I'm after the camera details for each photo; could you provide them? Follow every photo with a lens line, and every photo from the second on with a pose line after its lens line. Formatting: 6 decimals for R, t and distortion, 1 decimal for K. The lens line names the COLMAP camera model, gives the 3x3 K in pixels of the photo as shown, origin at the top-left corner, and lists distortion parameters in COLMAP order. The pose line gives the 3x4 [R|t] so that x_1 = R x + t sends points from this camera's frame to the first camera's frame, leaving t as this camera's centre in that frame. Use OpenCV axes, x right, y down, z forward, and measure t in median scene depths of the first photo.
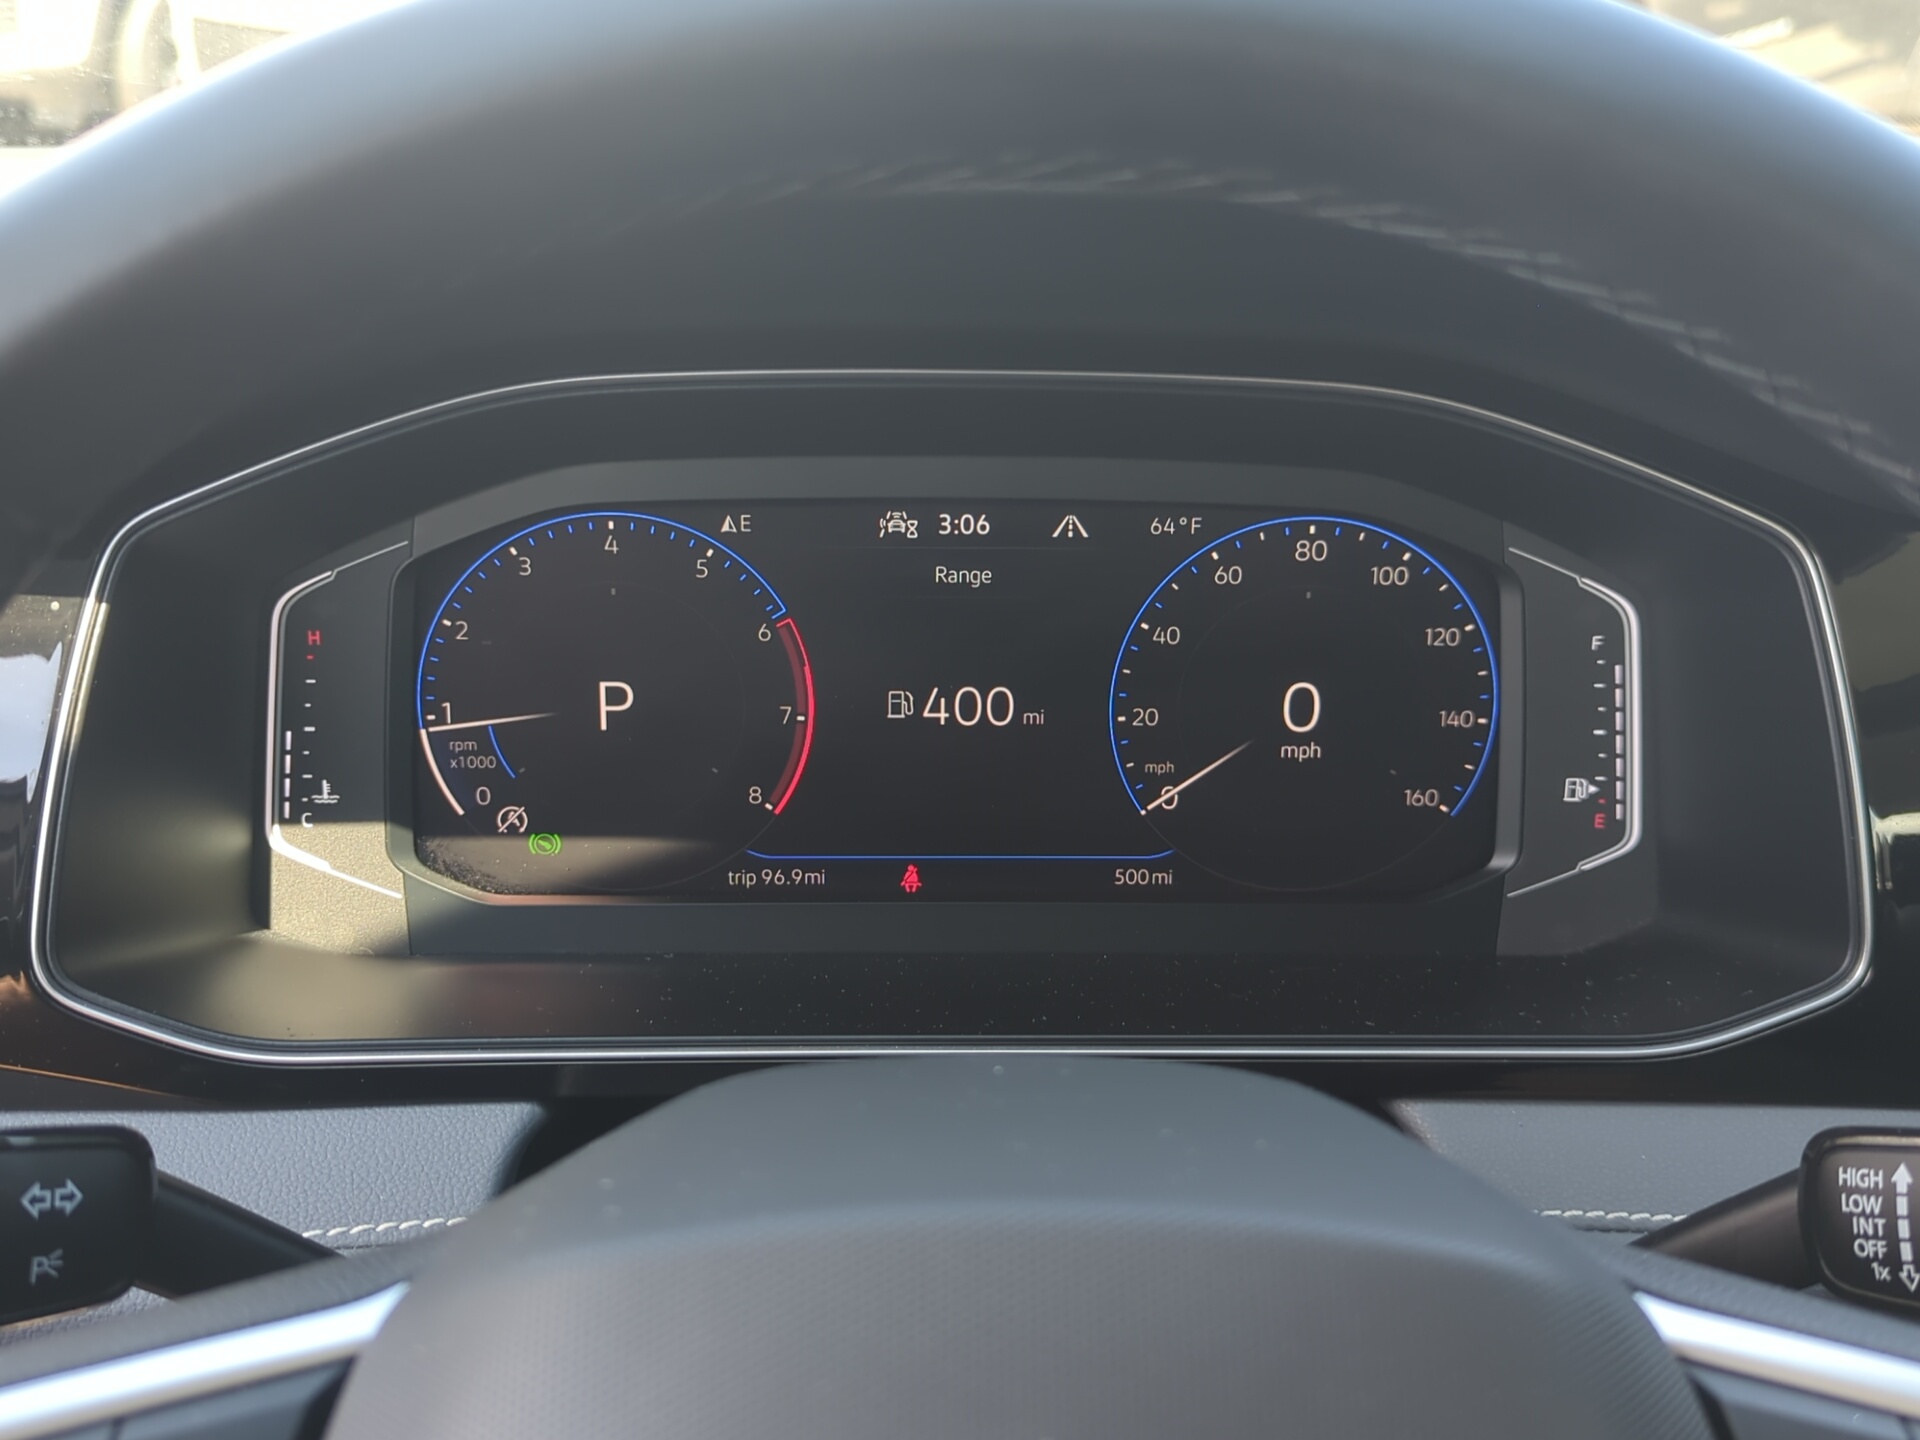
lens RADIAL K [[2121.7, 0, 974.5], [0, 2121.7, 695.6], [0, 0, 1]] dist [0.057457, 0.000000]
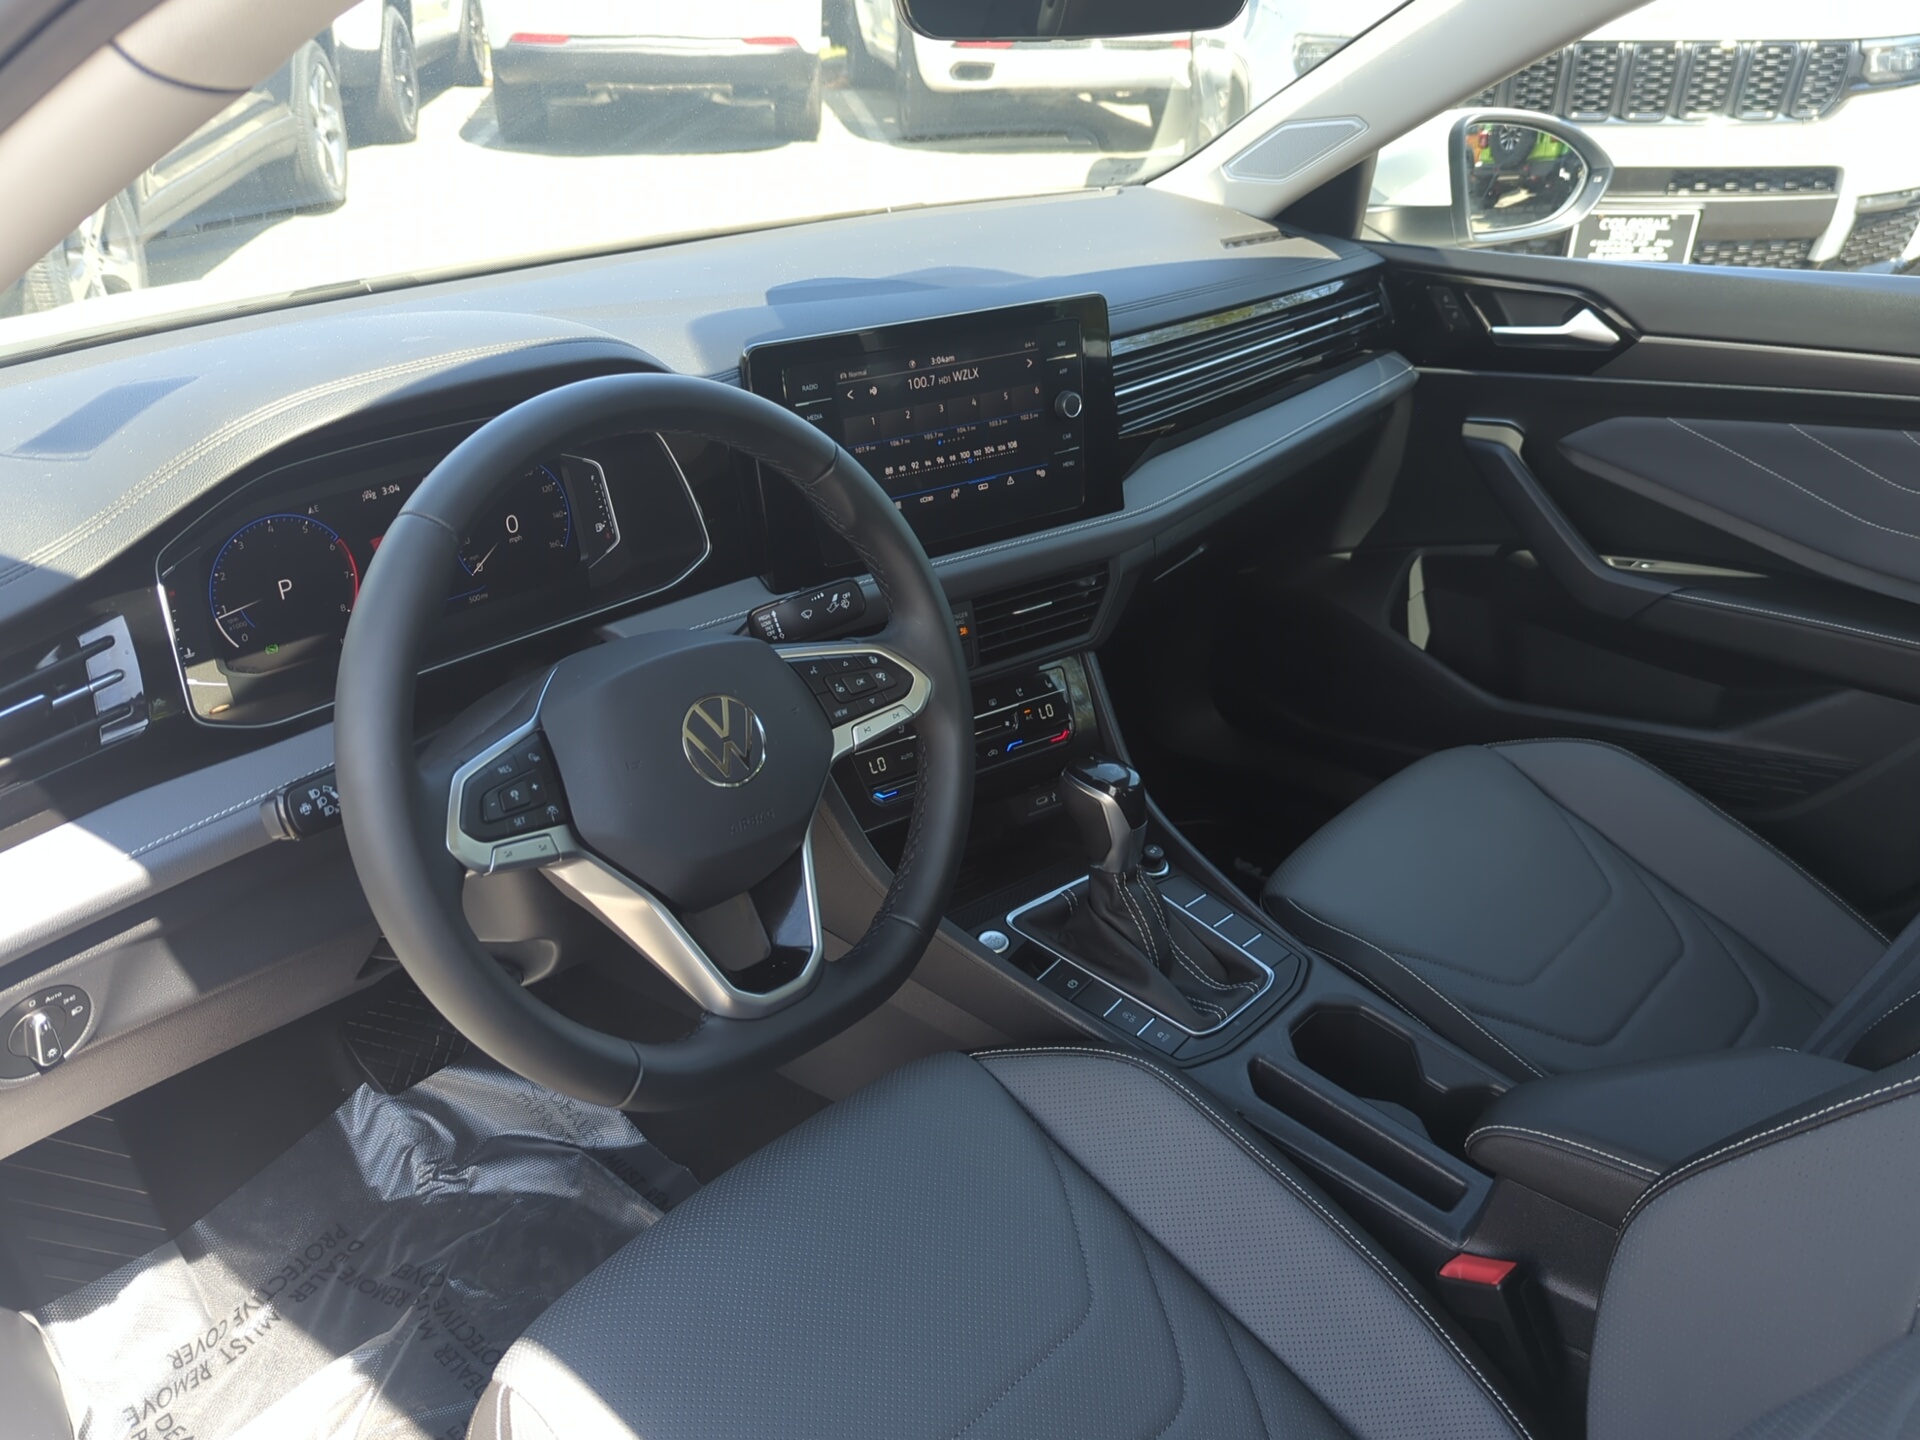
lens RADIAL K [[1558.6, 0, 978.2], [0, 1558.6, 692.1], [0, 0, 1]] dist [0.061181, -0.062172]
pose [[0.679369, -0.328327, 0.656246, -0.907682], [0.270966, 0.943356, 0.191458, -0.015587], [-0.681935, 0.047750, 0.729852, -1.003602]]
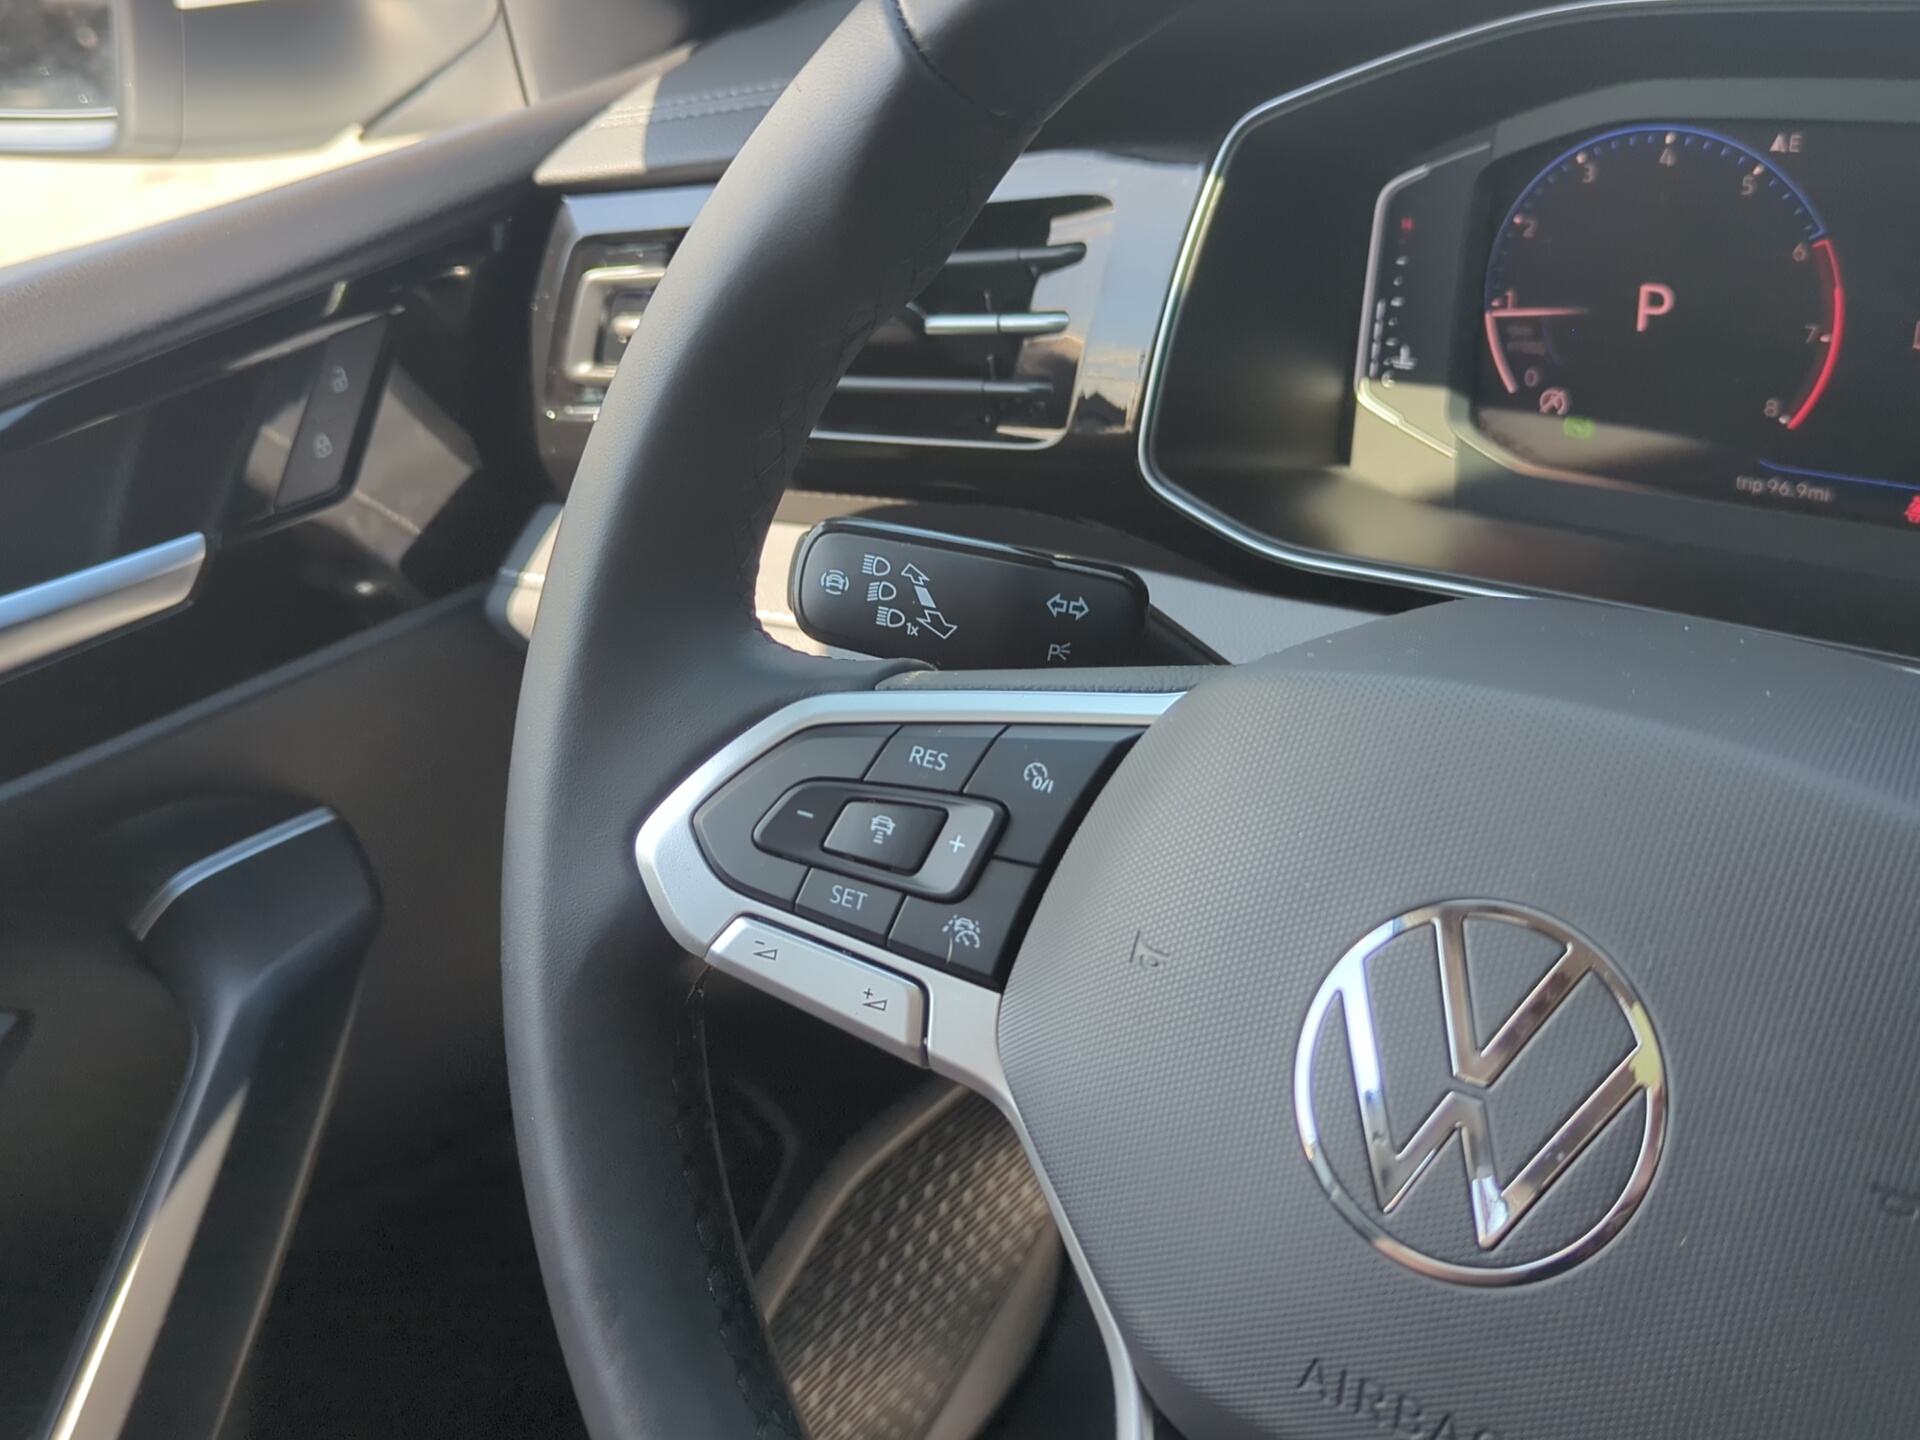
lens RADIAL K [[2131.0, 0, 1005.2], [0, 2131.0, 680.9], [0, 0, 1]] dist [0.024569, 0.000000]
pose [[0.797032, 0.201107, -0.569470, 0.230607], [-0.099248, 0.973725, 0.204961, -0.000995], [0.595726, -0.106842, 0.796050, -0.096467]]
